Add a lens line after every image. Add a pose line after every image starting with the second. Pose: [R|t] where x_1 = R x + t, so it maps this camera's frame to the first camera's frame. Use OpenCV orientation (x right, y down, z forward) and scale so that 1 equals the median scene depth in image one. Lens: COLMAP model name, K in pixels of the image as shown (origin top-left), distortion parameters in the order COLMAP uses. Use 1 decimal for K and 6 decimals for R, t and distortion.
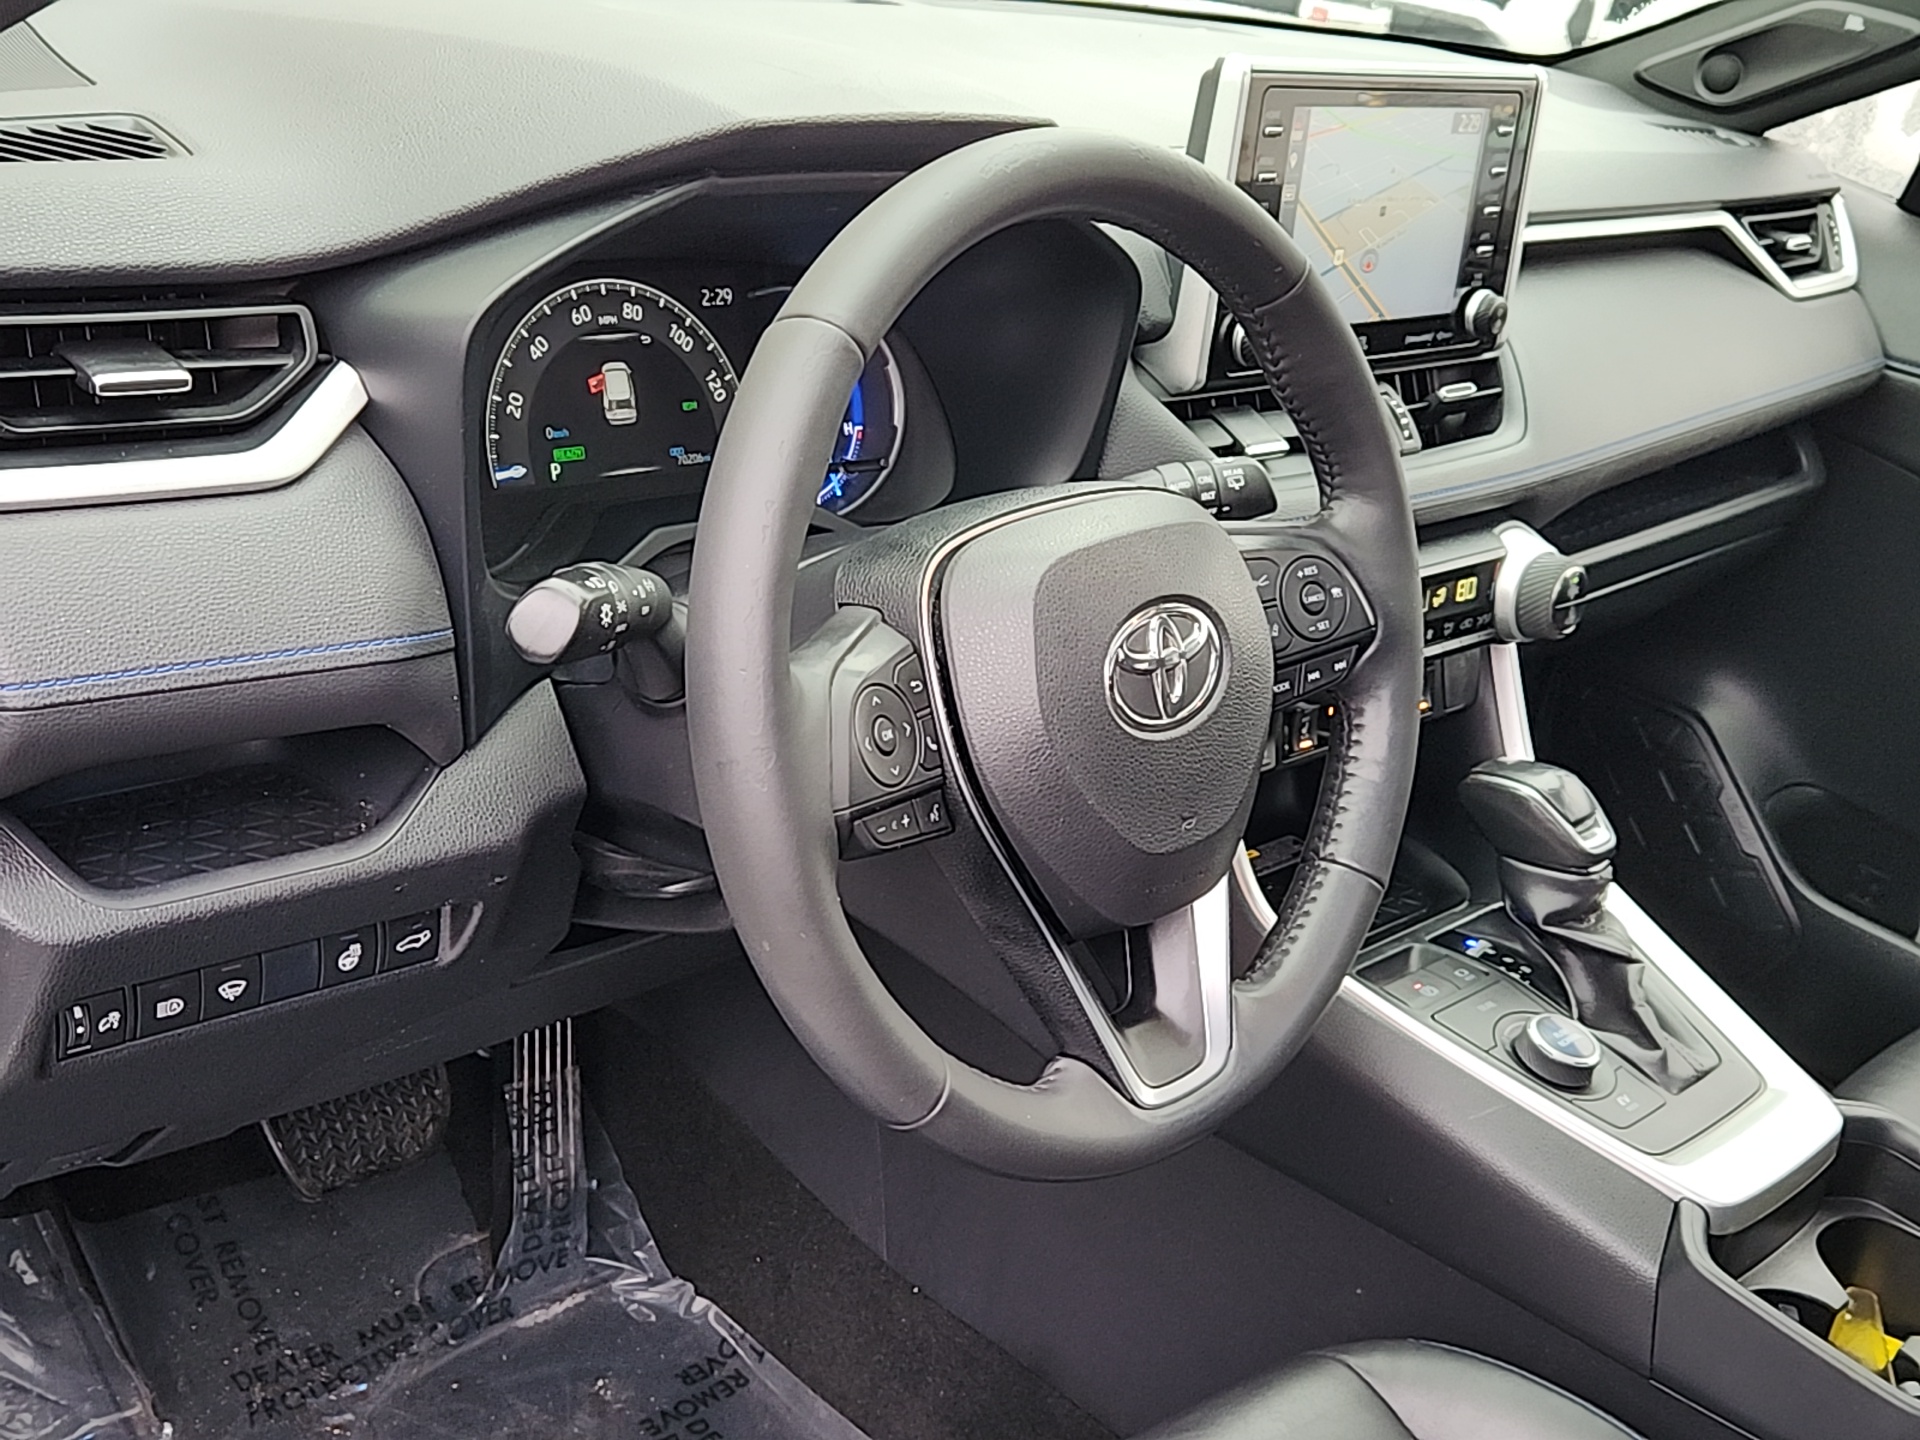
lens RADIAL K [[2308.7, 0, 960.0], [0, 2308.7, 720.0], [0, 0, 1]] dist [0.045924, -0.028896]
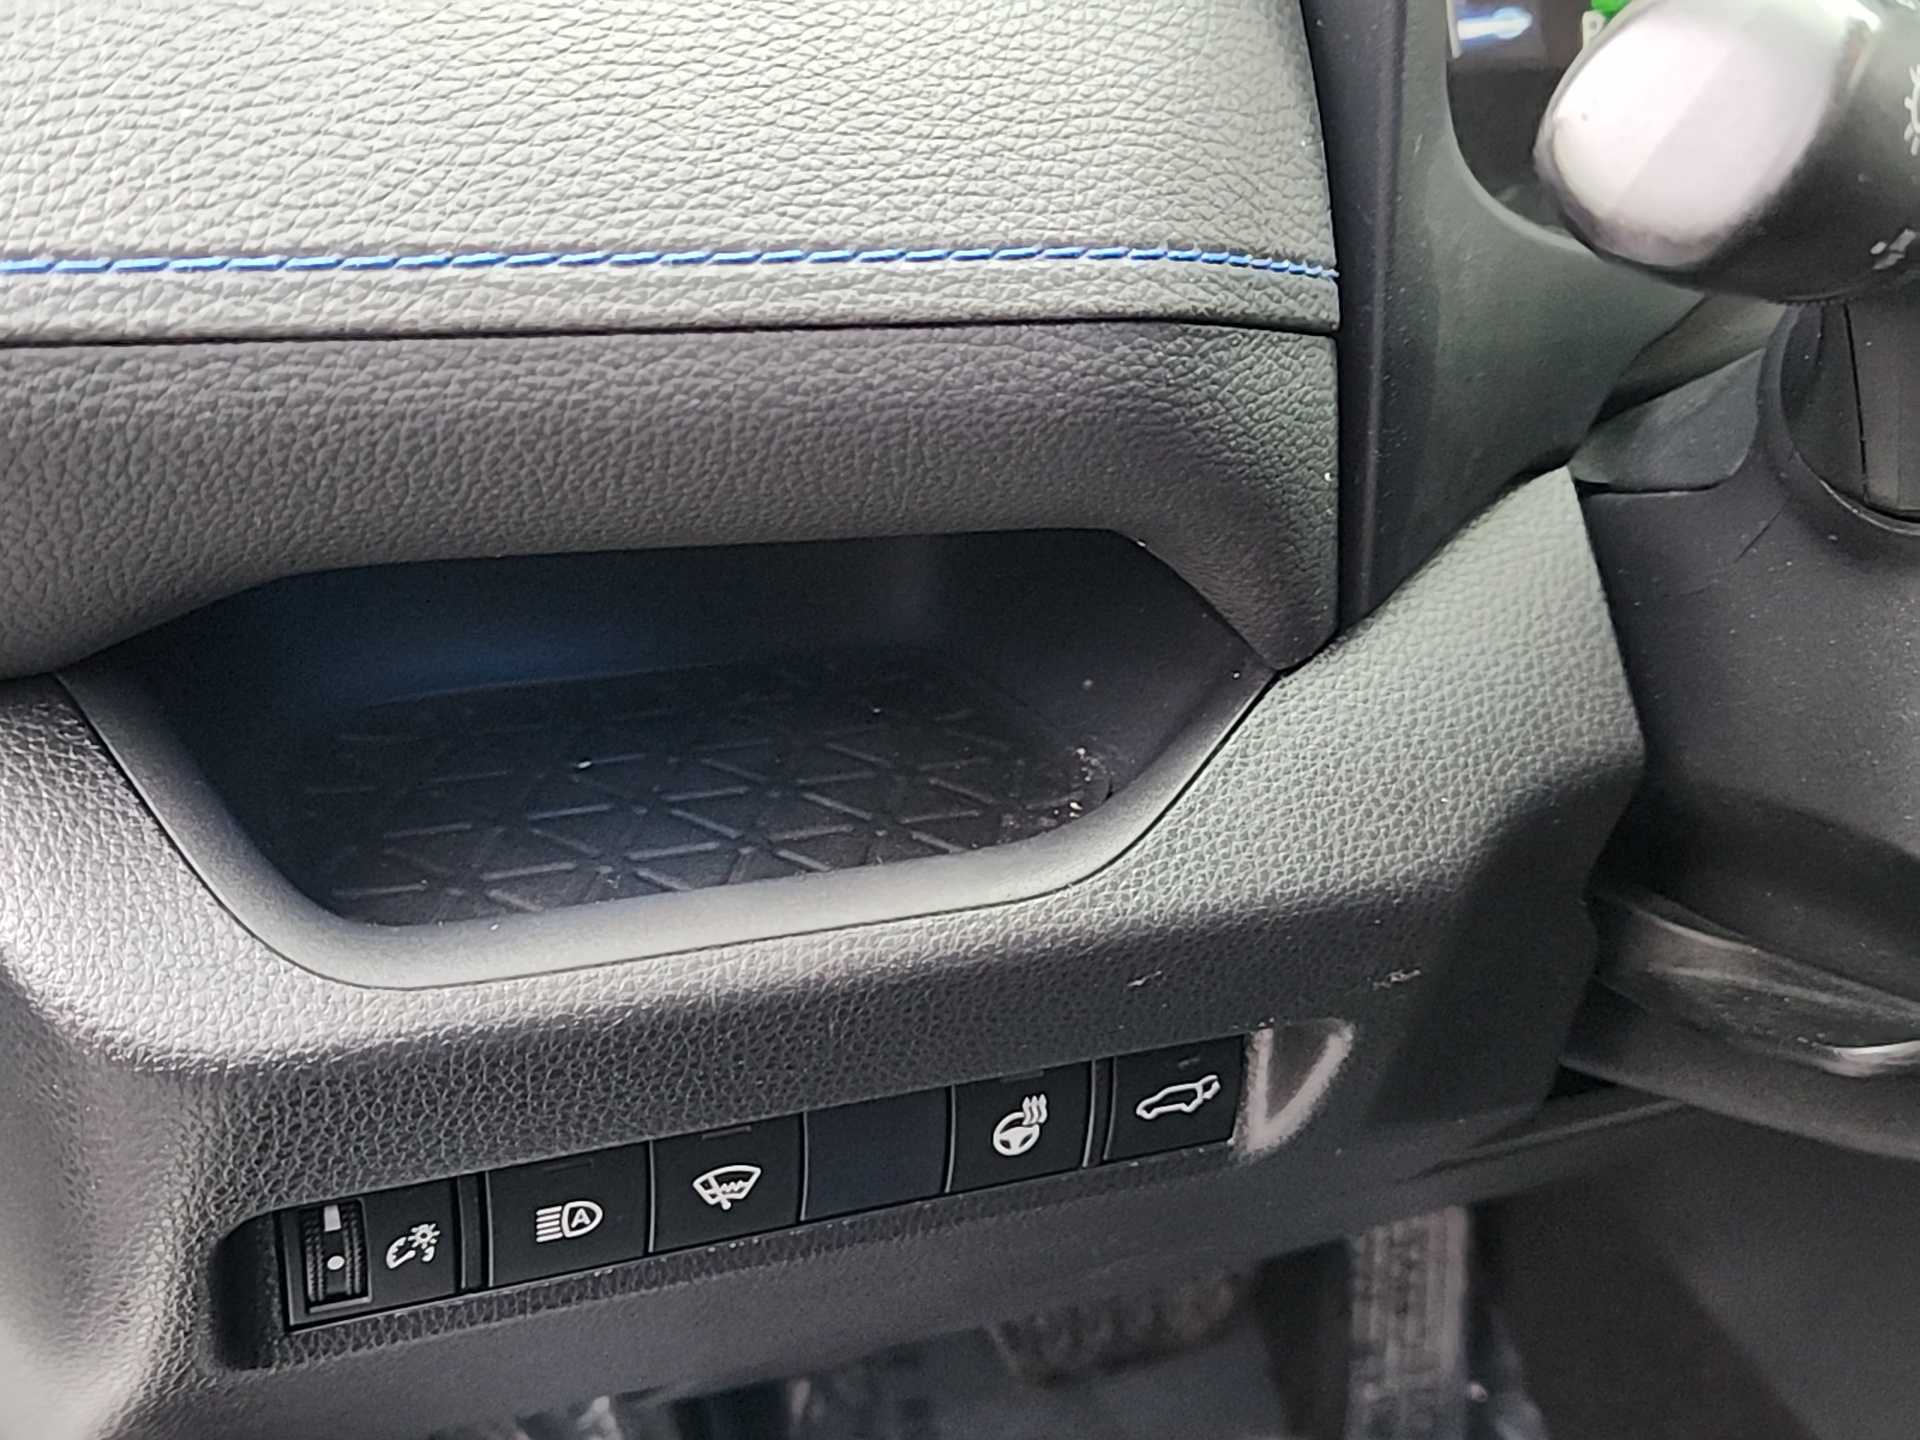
lens RADIAL K [[2195.8, 0, 976.0], [0, 2195.8, 694.6], [0, 0, 1]] dist [0.106542, -0.118853]
pose [[0.932886, 0.068843, -0.353532, -0.140154], [-0.069741, 0.997513, 0.010215, 0.023858], [0.353356, 0.015127, 0.935367, 0.637912]]
